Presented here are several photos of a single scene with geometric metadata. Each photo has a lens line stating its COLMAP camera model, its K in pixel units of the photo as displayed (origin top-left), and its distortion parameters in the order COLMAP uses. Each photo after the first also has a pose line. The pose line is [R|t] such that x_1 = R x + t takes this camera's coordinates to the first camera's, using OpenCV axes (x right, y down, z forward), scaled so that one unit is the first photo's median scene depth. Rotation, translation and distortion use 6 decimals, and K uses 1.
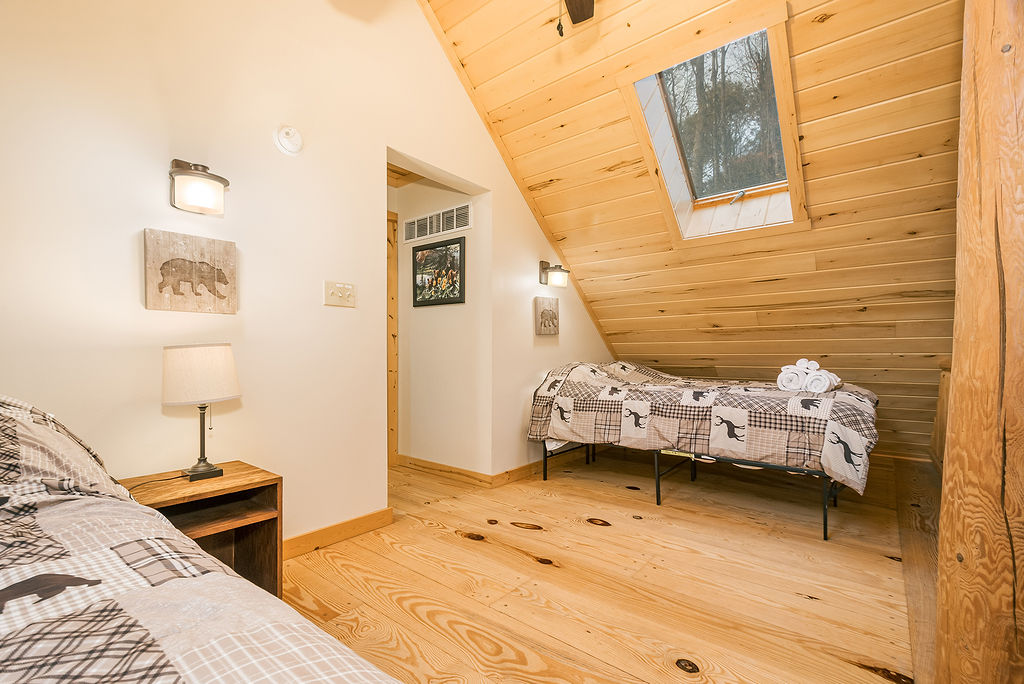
lens RADIAL K [[454.8, 0, 497.1], [0, 454.8, 355.6], [0, 0, 1]] dist [0.001407, -0.000155]
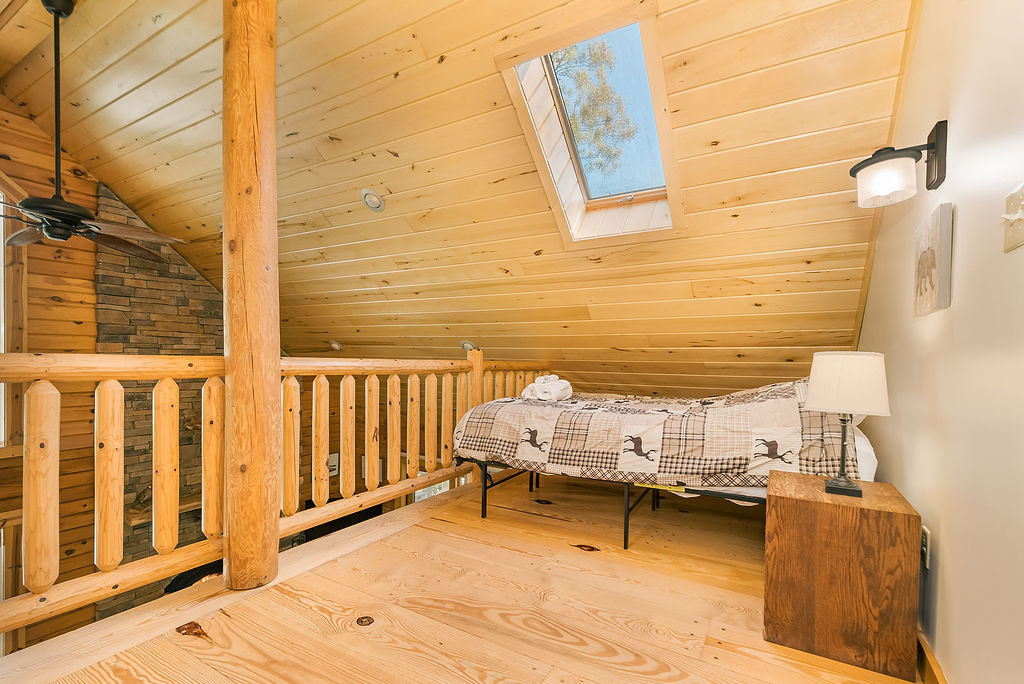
lens RADIAL K [[469.9, 0, 510.2], [0, 469.9, 366.5], [0, 0, 1]] dist [0.030313, -0.000150]
pose [[-0.986559, -0.010036, -0.163099, 0.201640], [-0.012840, 0.999787, 0.016147, -0.005199], [0.162902, 0.018025, -0.986478, 1.804381]]
